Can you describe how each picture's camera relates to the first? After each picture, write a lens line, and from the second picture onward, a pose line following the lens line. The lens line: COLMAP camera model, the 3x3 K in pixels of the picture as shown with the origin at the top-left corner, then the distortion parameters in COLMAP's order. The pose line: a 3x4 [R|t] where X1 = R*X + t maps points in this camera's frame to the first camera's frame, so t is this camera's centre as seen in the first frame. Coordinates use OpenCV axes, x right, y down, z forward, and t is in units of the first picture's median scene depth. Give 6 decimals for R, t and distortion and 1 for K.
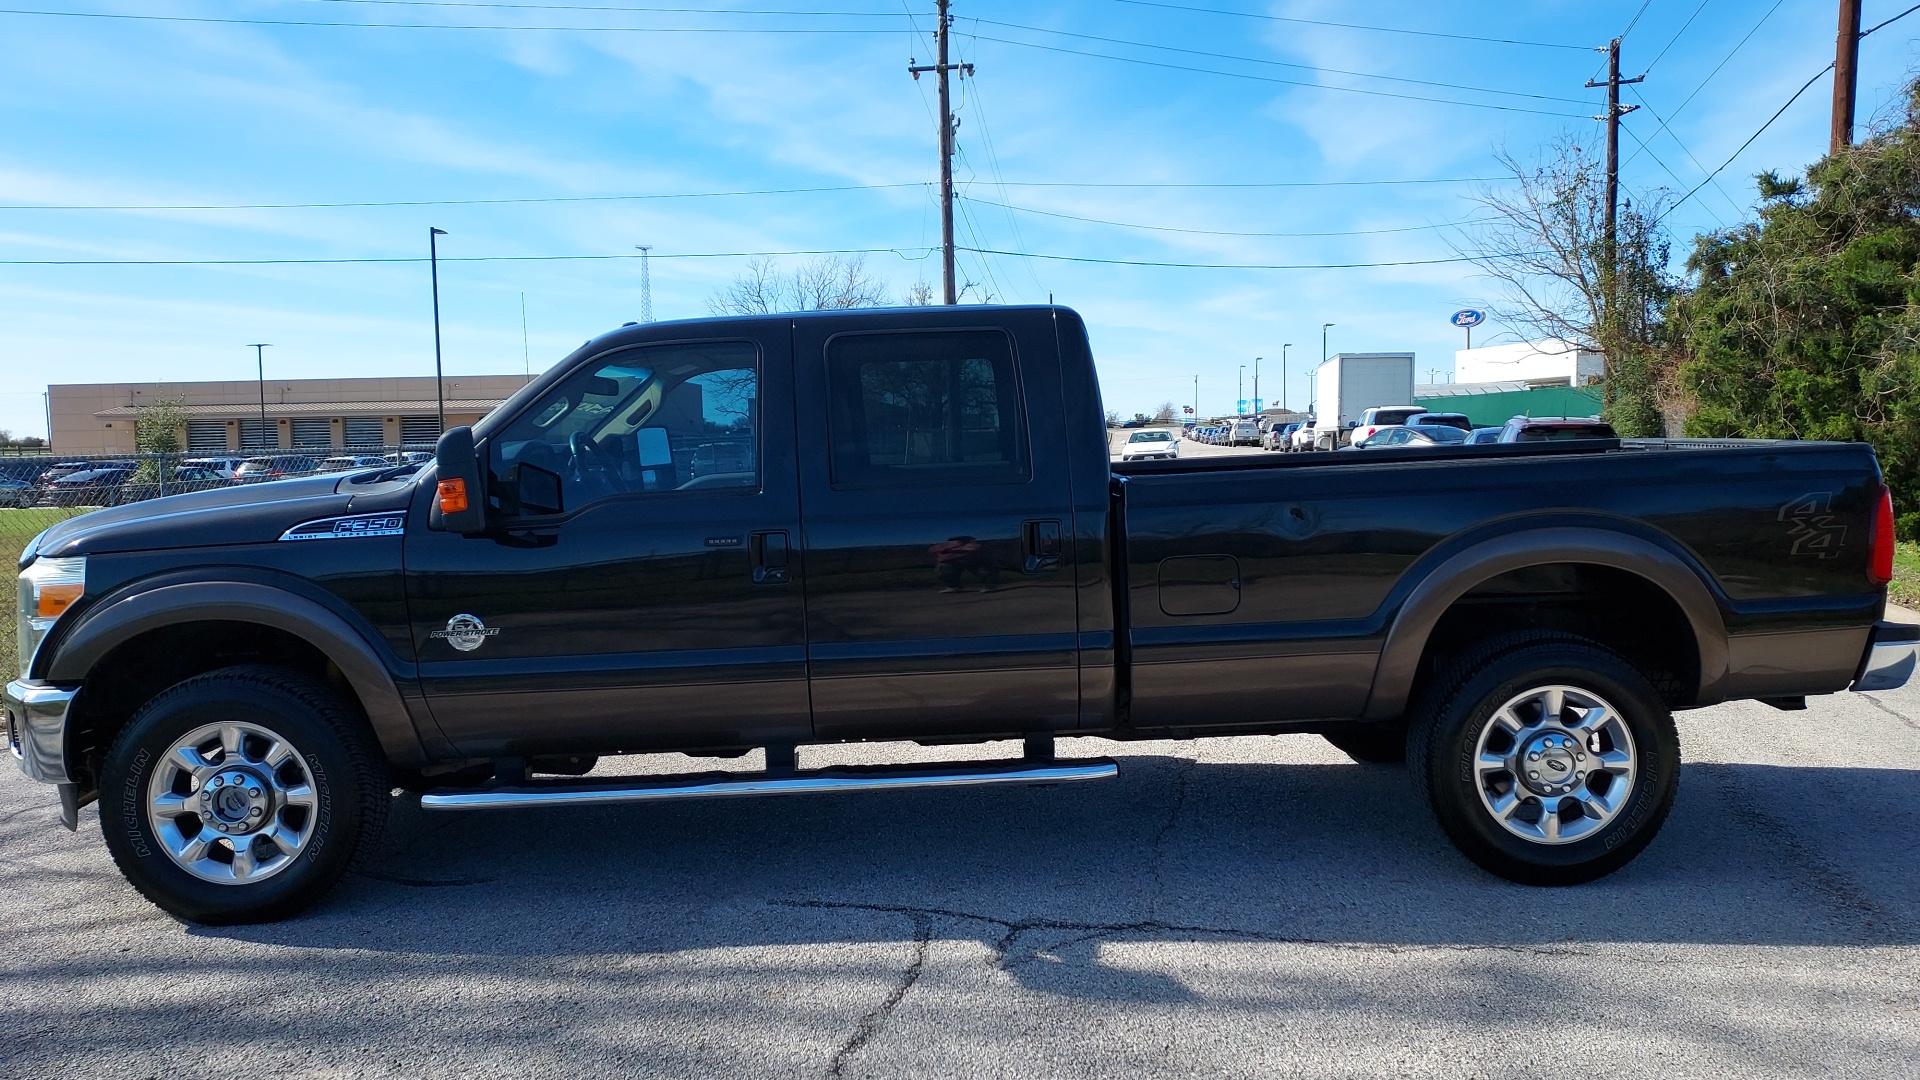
lens RADIAL K [[1368.1, 0, 976.9], [0, 1368.1, 537.0], [0, 0, 1]] dist [0.062694, -0.064003]
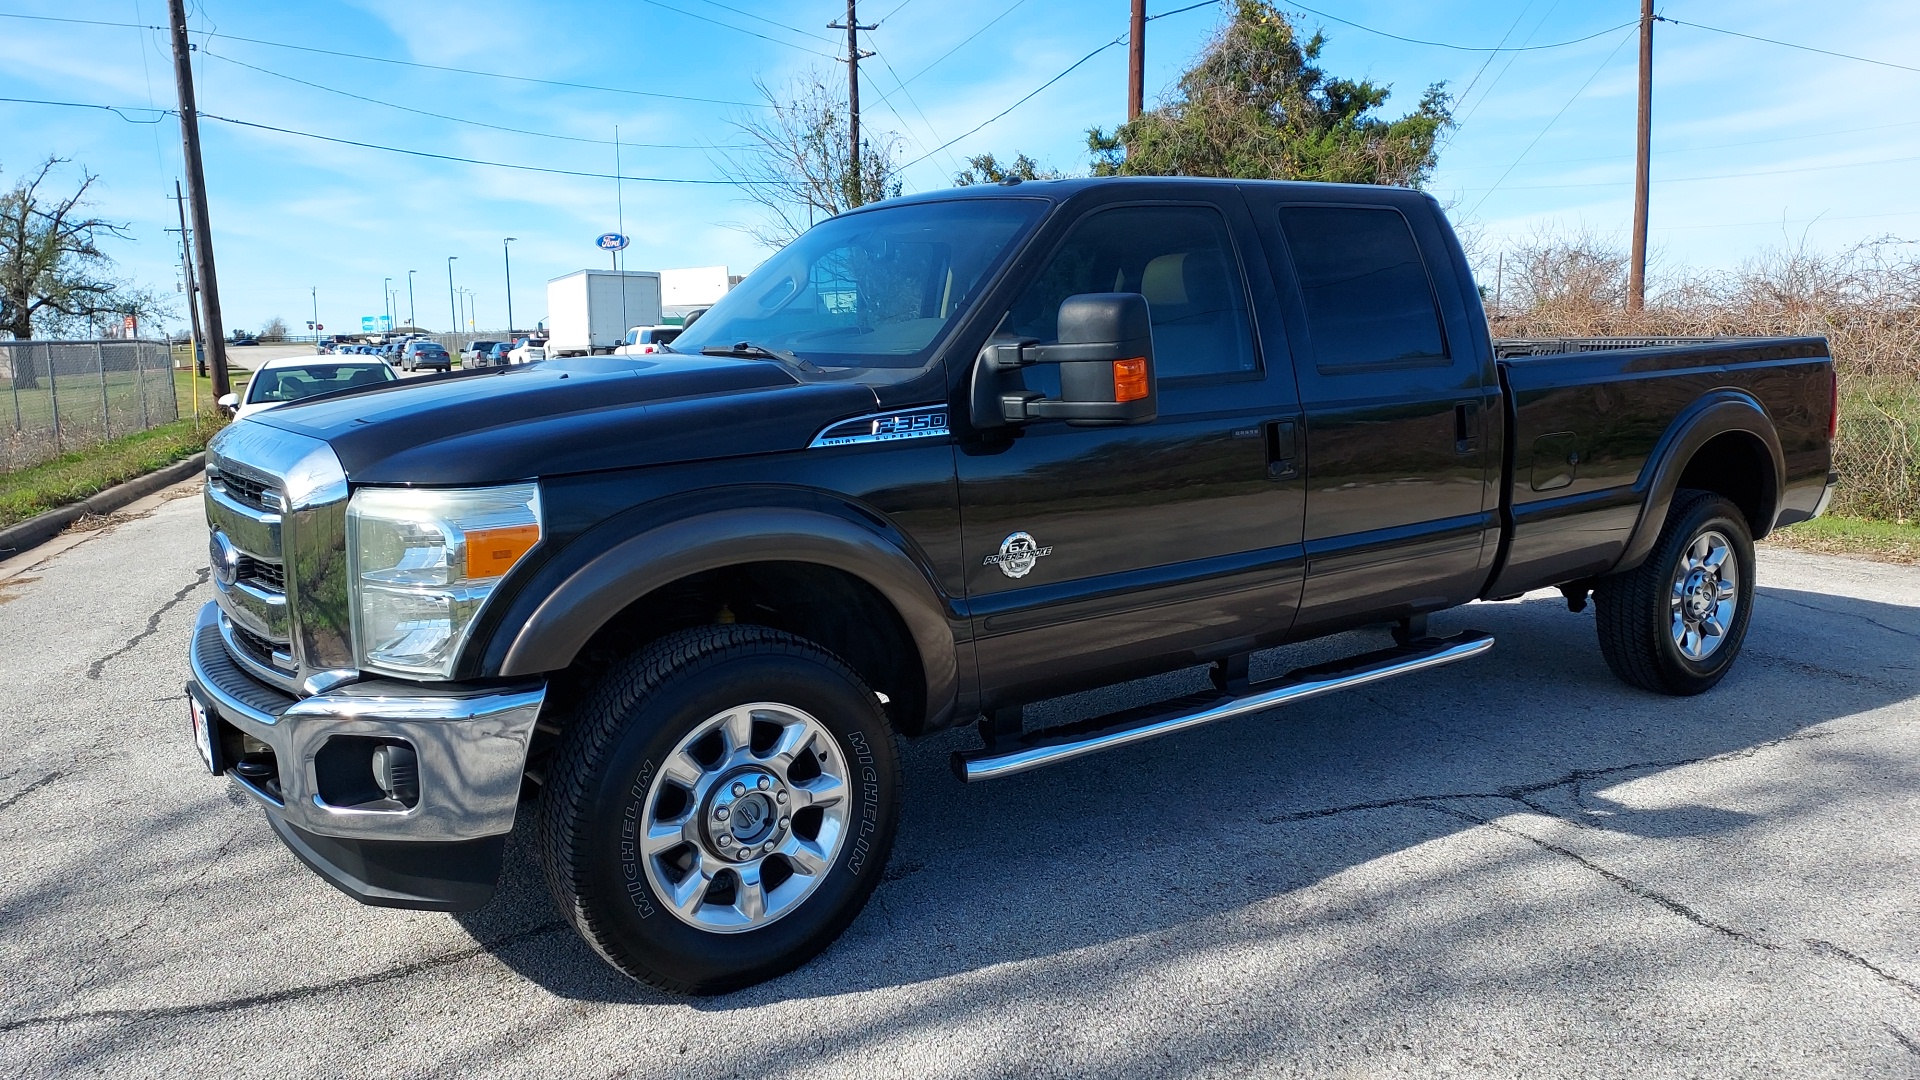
lens RADIAL K [[1378.8, 0, 960.0], [0, 1378.8, 540.0], [0, 0, 1]] dist [0.090767, -0.133037]
pose [[0.821004, -0.067762, 0.566887, -0.842822], [0.036076, 0.997105, 0.066940, 0.005571], [-0.569781, -0.034507, 0.821072, 0.357699]]
